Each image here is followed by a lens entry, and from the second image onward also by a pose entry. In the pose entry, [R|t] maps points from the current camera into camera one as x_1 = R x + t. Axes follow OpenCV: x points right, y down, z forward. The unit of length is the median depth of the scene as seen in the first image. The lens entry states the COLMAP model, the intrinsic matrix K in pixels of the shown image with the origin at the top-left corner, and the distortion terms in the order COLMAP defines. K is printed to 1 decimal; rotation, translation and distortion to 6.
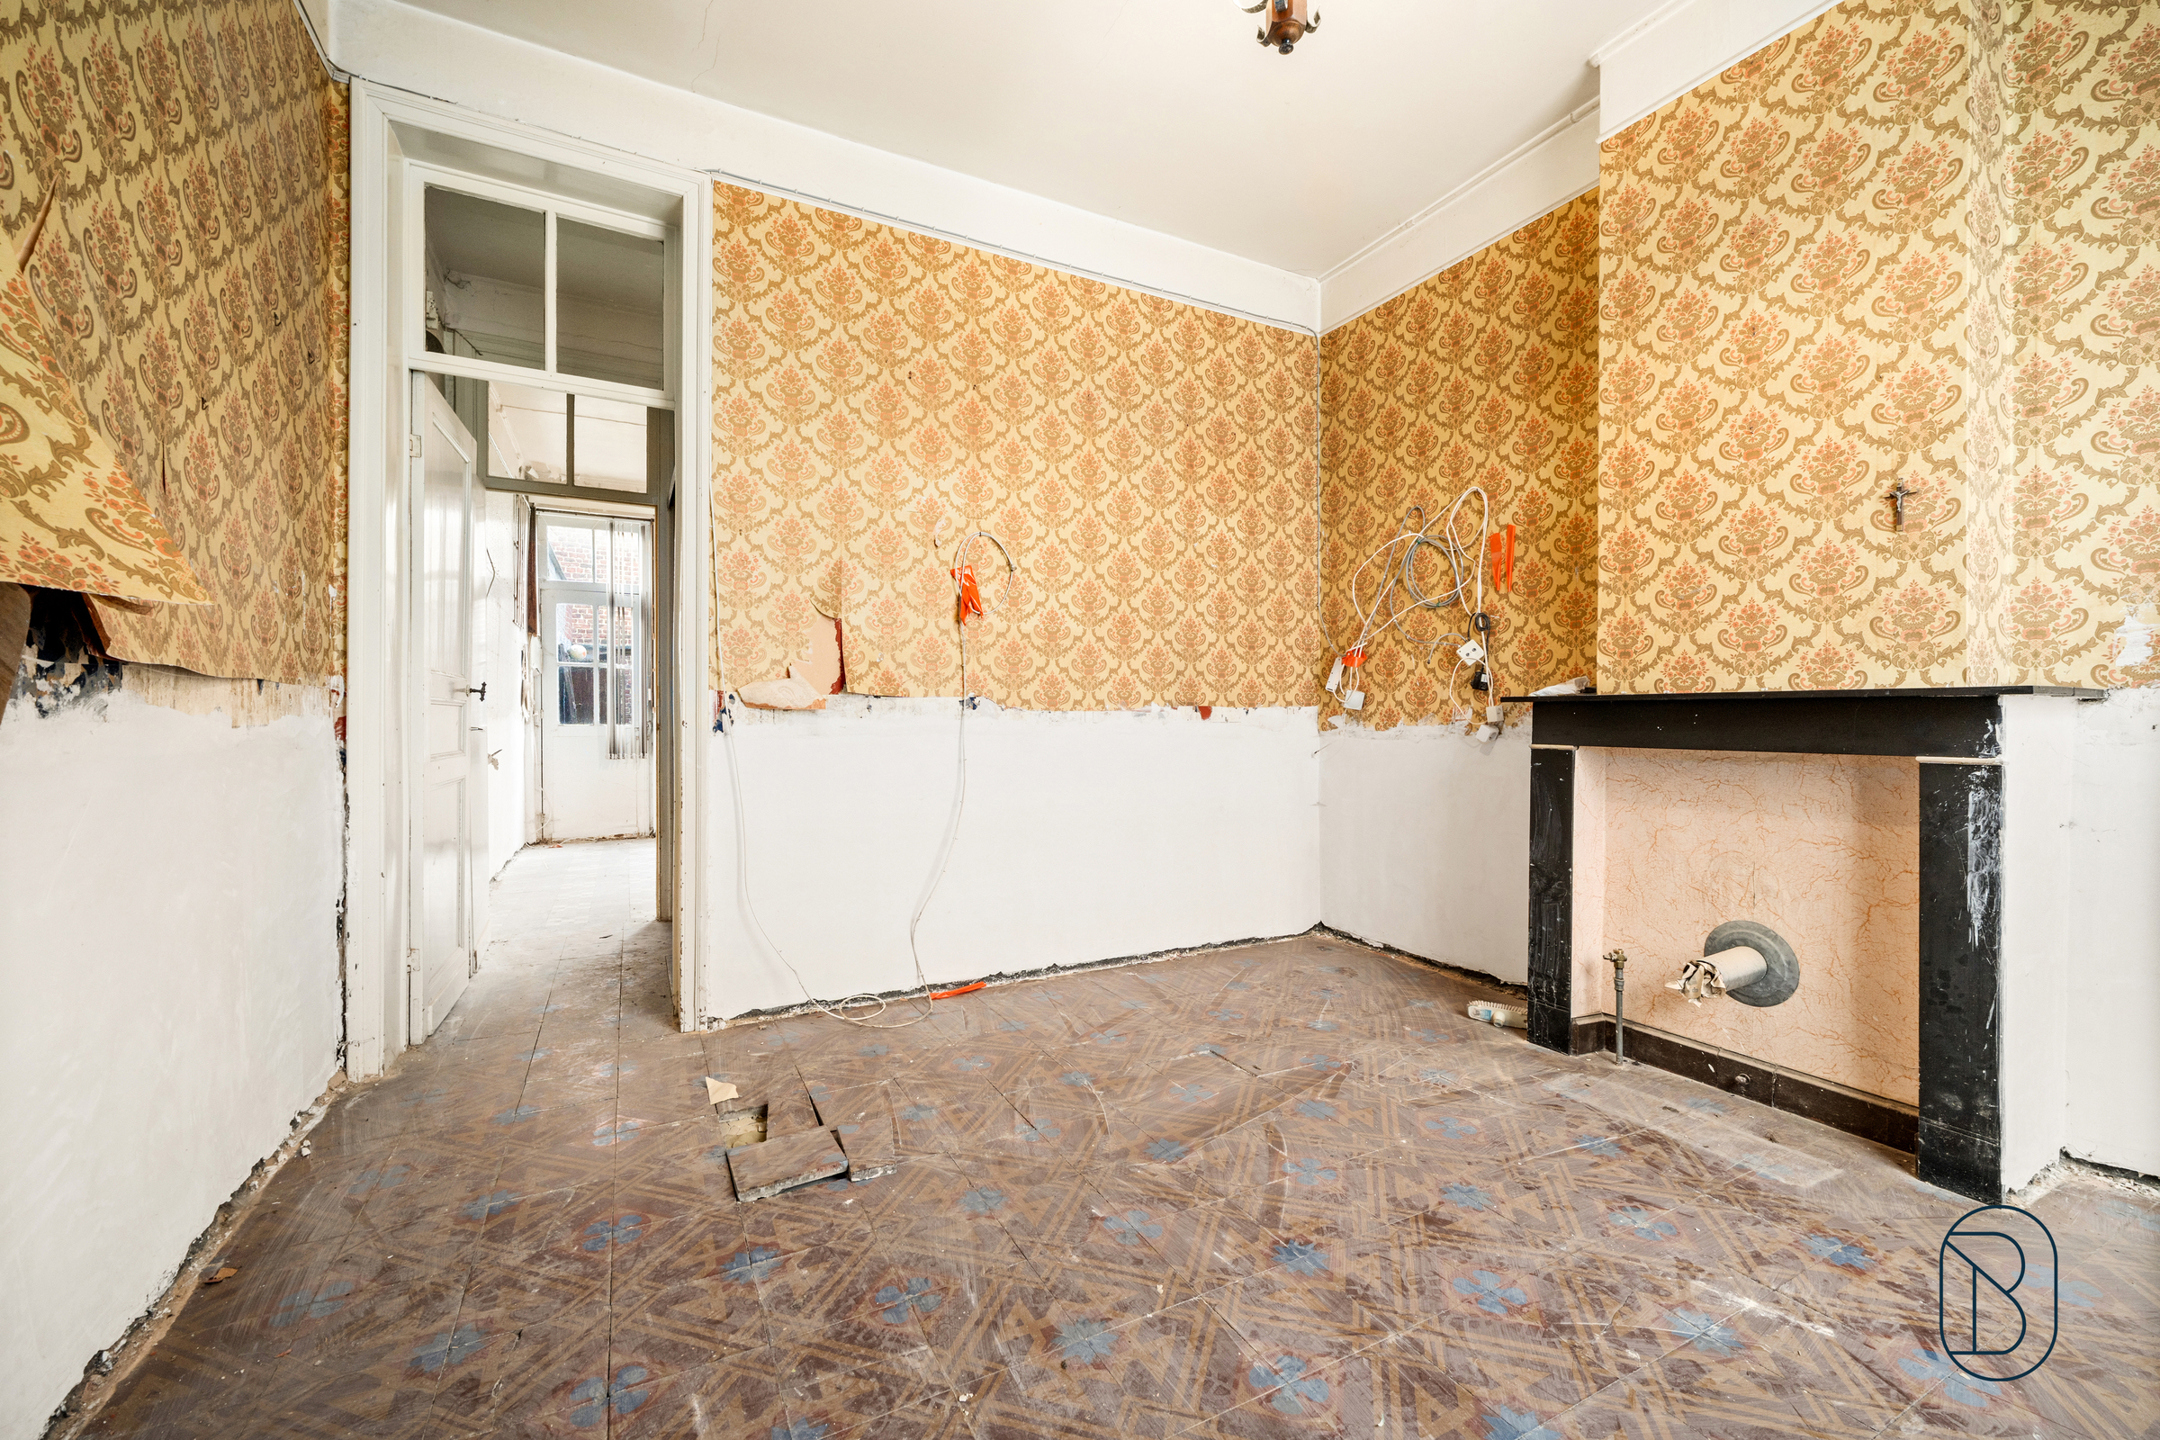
lens RADIAL K [[866.6, 0, 1083.9], [0, 866.6, 723.6], [0, 0, 1]] dist [-0.003735, -0.000104]
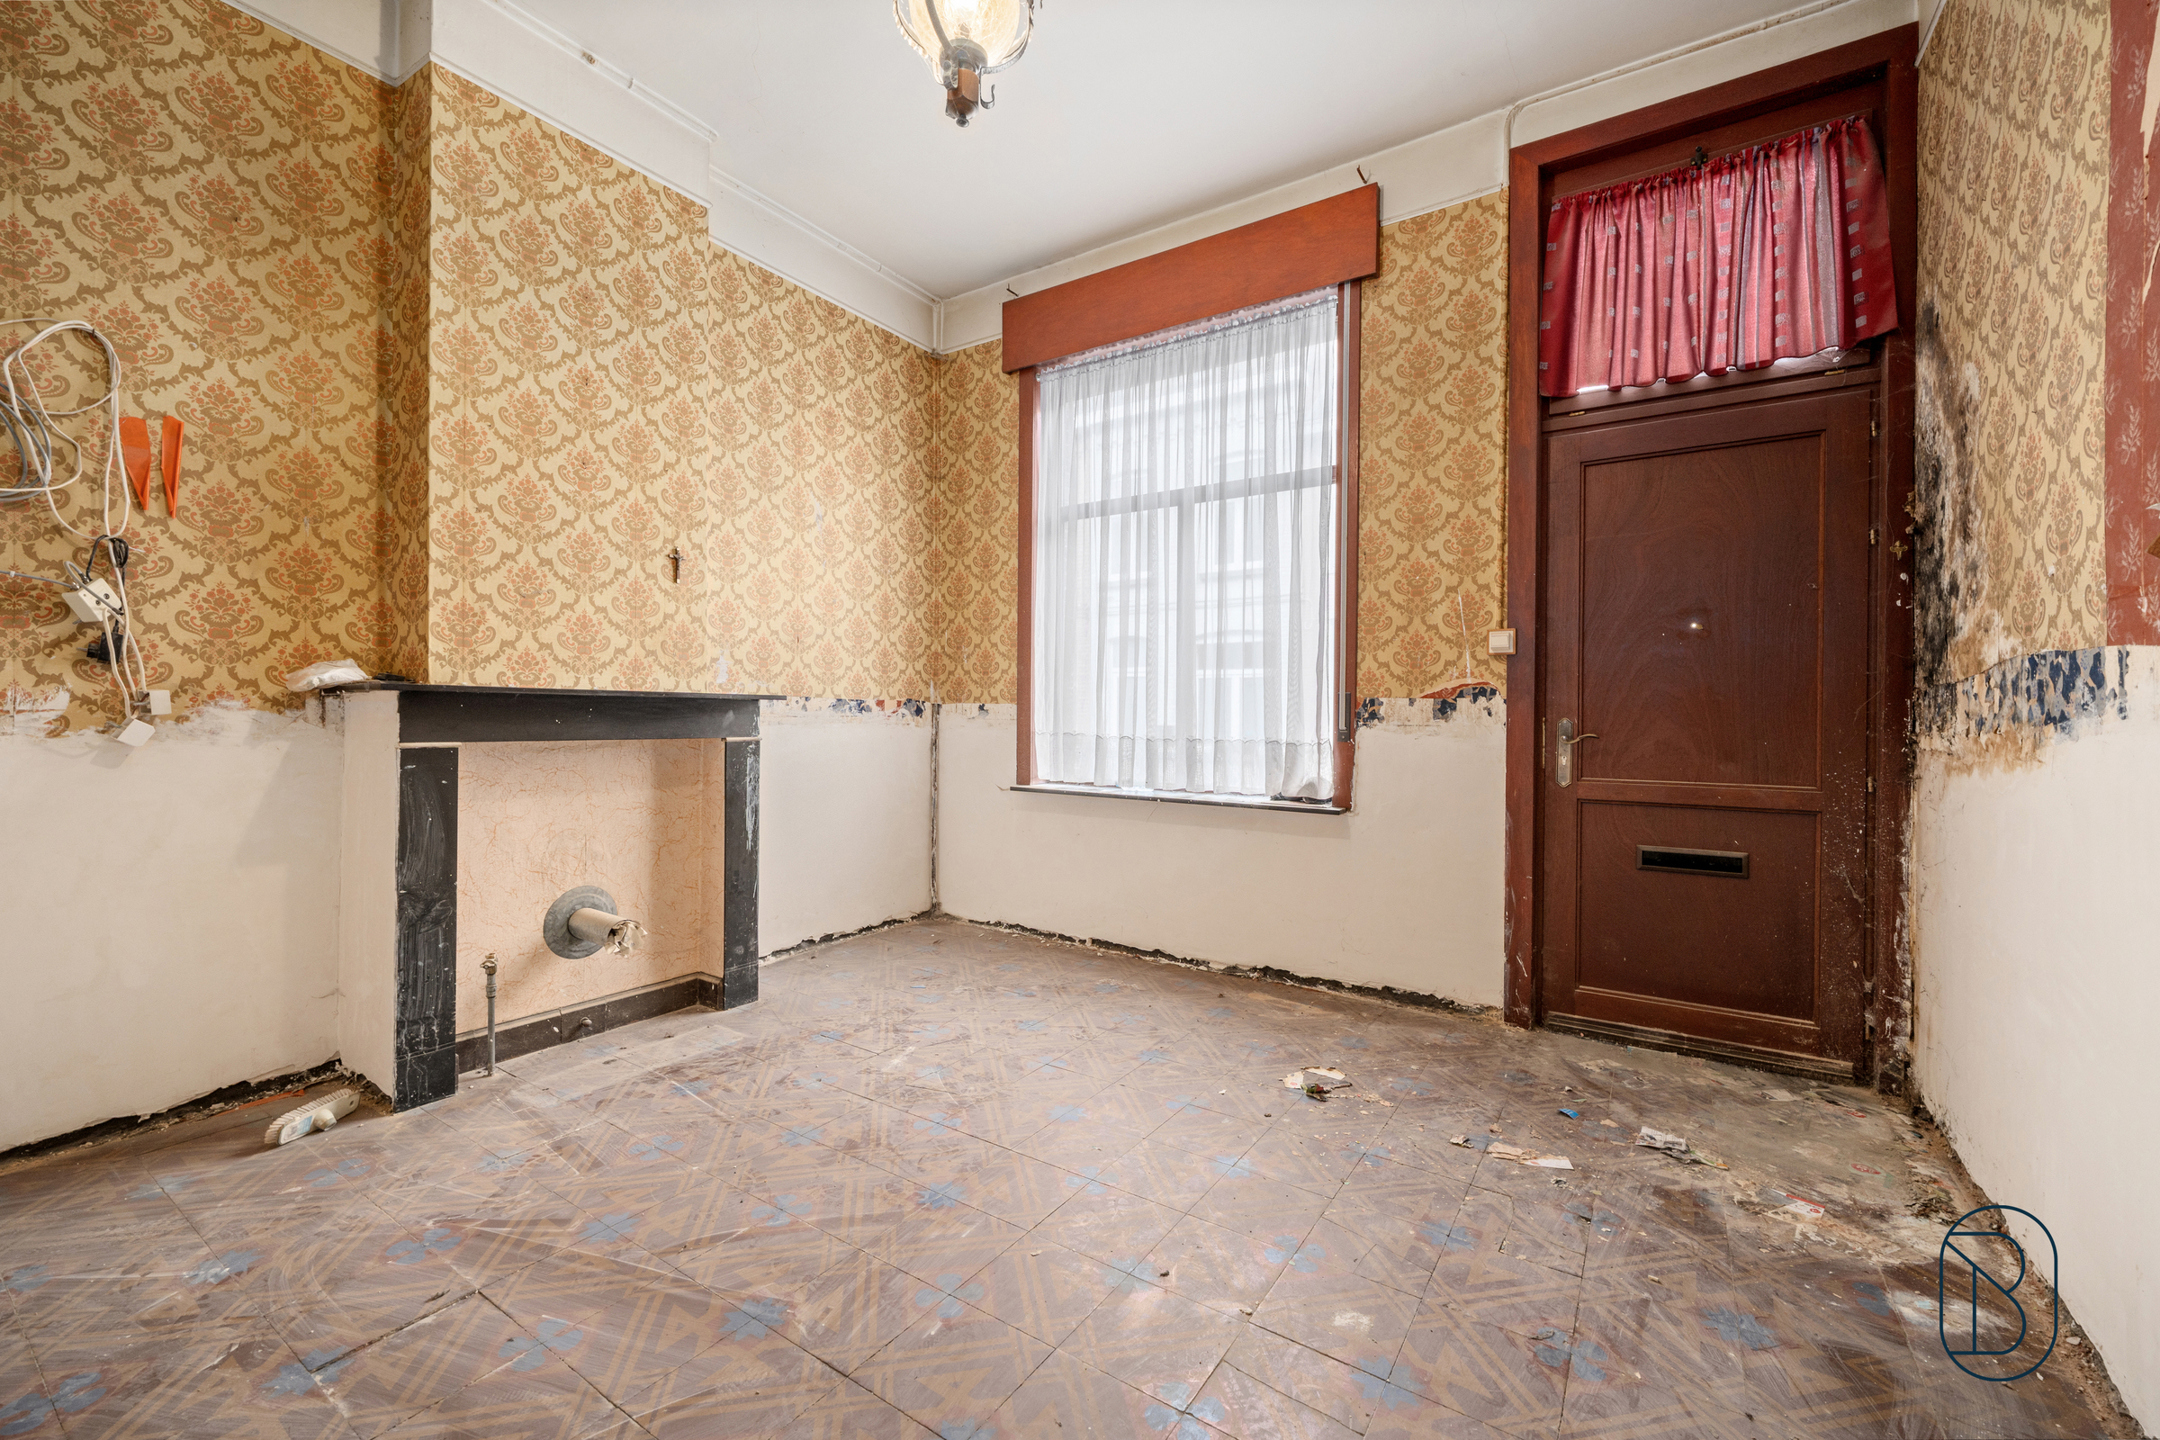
lens RADIAL K [[866.6, 0, 1083.2], [0, 866.6, 714.9], [0, 0, 1]] dist [-0.003735, -0.000104]
pose [[-0.476178, -0.005358, 0.879333, -0.570710], [-0.003904, 0.999984, 0.003979, -0.009465], [-0.879340, -0.001538, -0.476191, 0.951452]]
